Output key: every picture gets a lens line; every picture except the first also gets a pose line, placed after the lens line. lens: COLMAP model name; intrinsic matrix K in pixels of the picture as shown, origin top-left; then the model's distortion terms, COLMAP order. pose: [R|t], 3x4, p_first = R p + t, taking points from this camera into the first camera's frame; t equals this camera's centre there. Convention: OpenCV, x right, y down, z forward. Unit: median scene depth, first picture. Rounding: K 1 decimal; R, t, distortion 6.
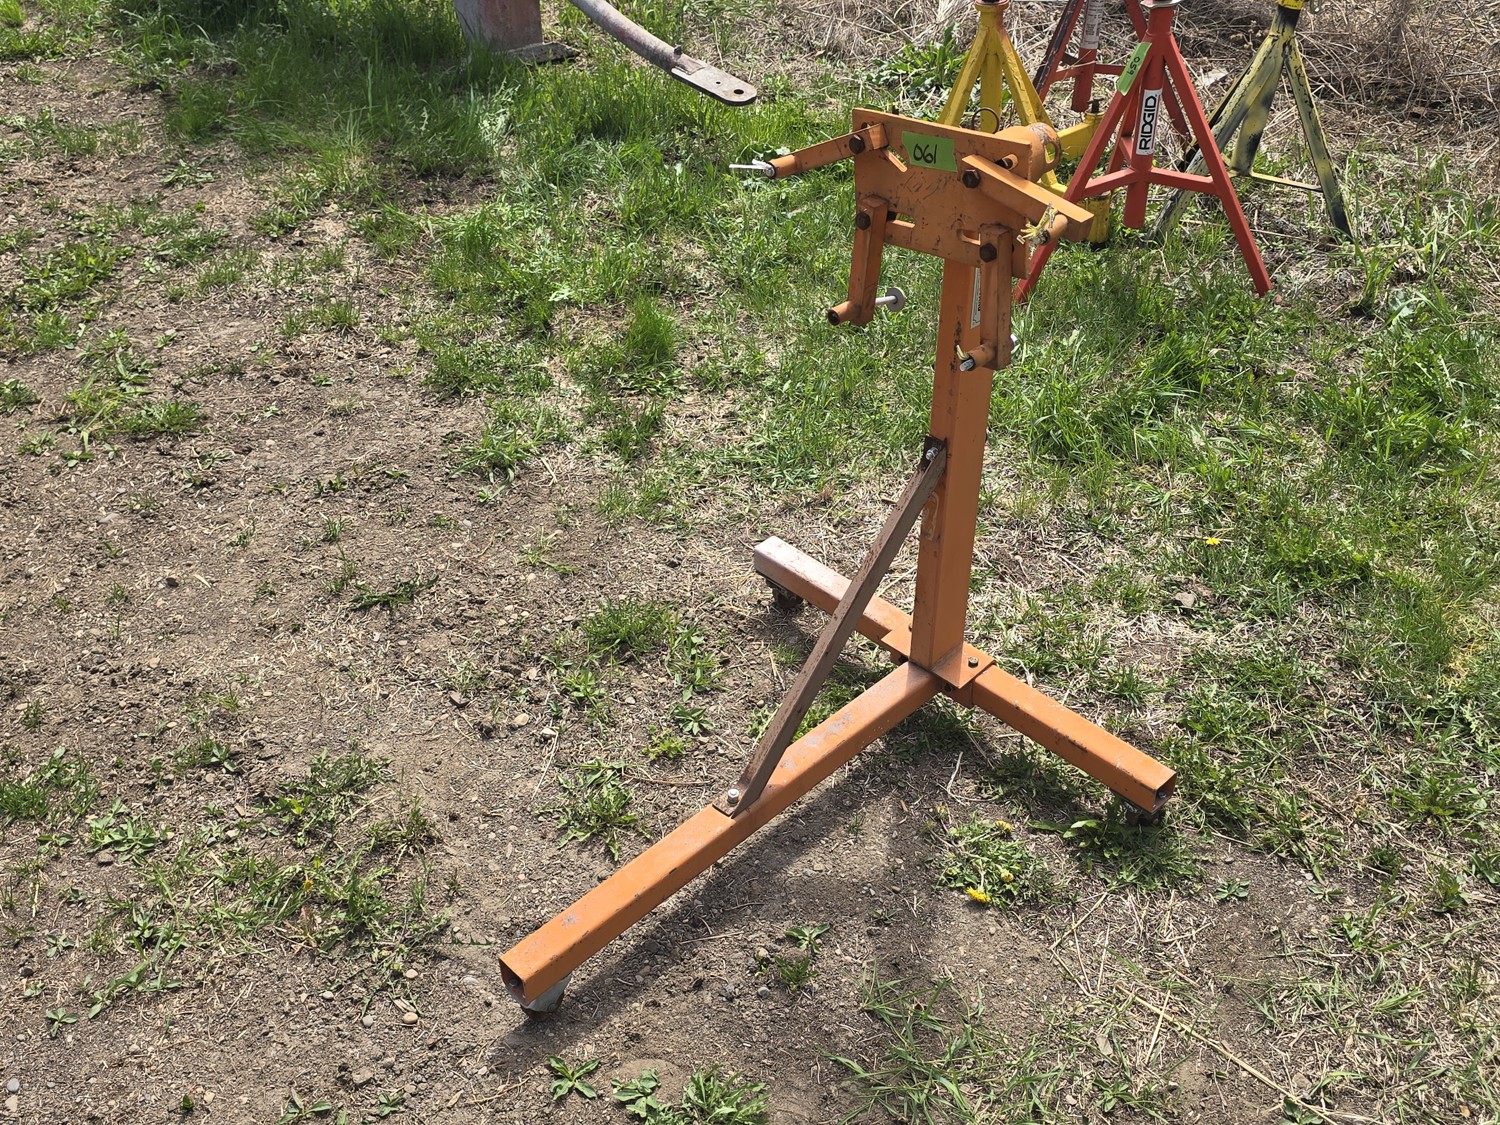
lens RADIAL K [[1009.8, 0, 756.9], [0, 1009.8, 563.3], [0, 0, 1]] dist [0.053317, -0.057597]
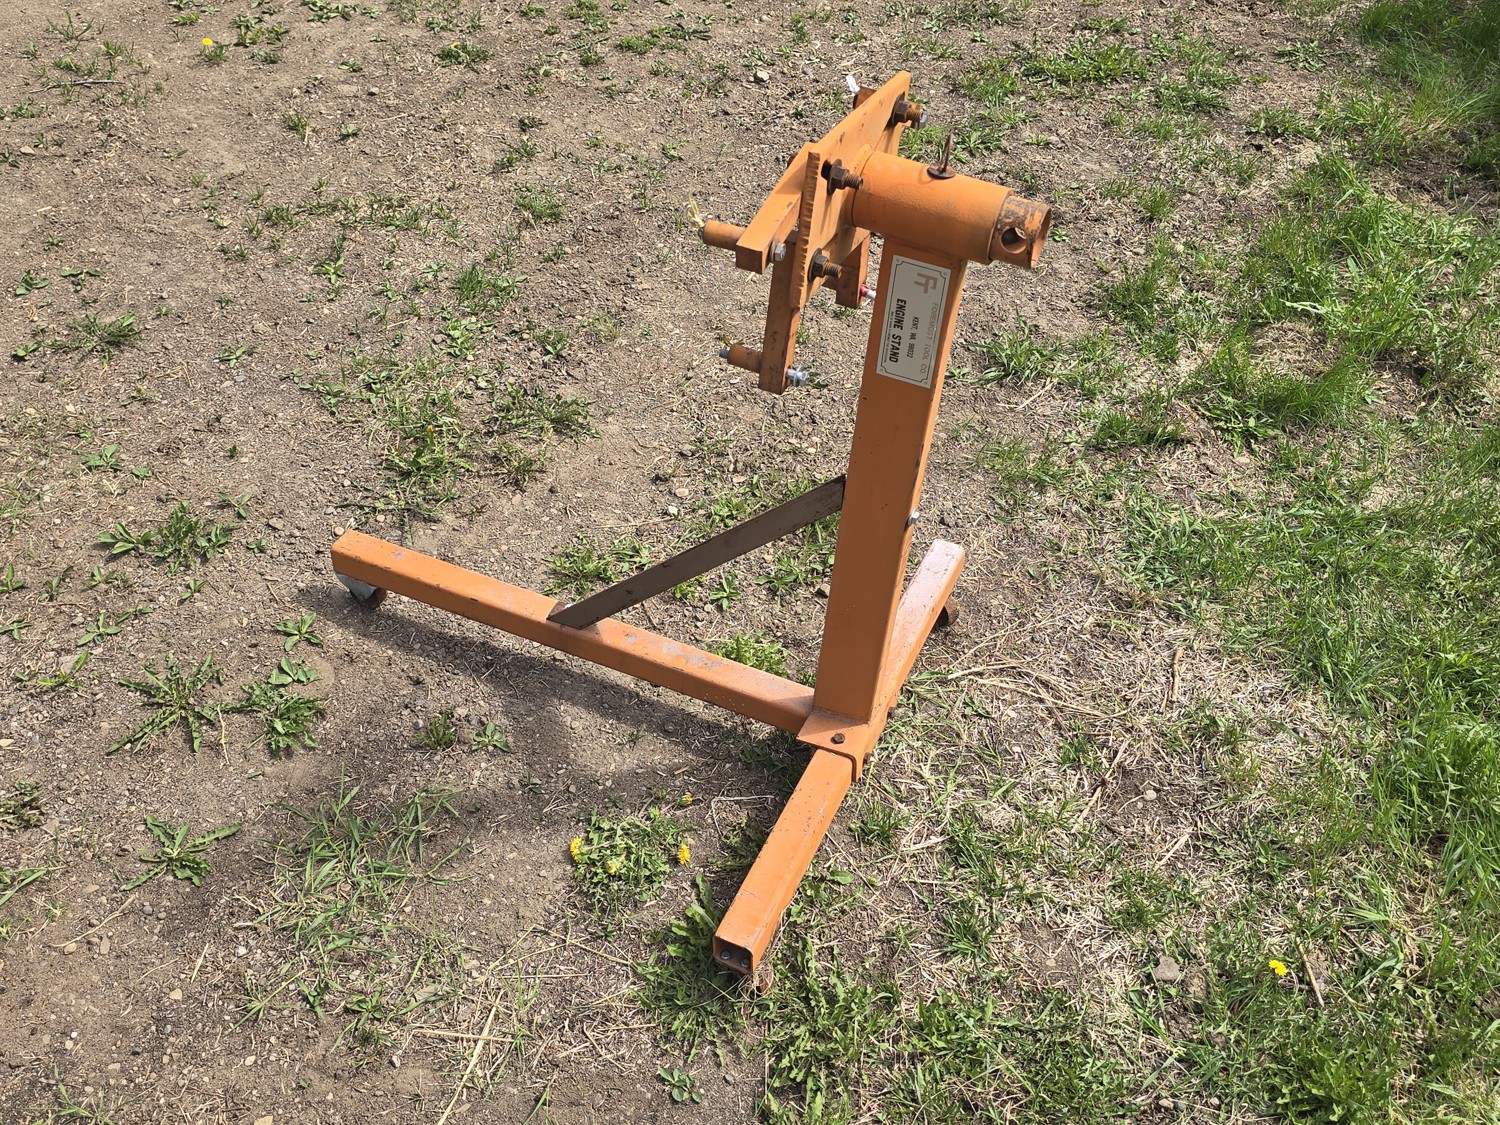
lens RADIAL K [[1009.8, 0, 756.9], [0, 1009.8, 563.3], [0, 0, 1]] dist [0.053317, -0.057597]
pose [[0.509328, 0.711725, -0.483770, 0.418393], [-0.666012, 0.682001, 0.302164, -0.187928], [0.544989, 0.168296, 0.821379, 0.191072]]
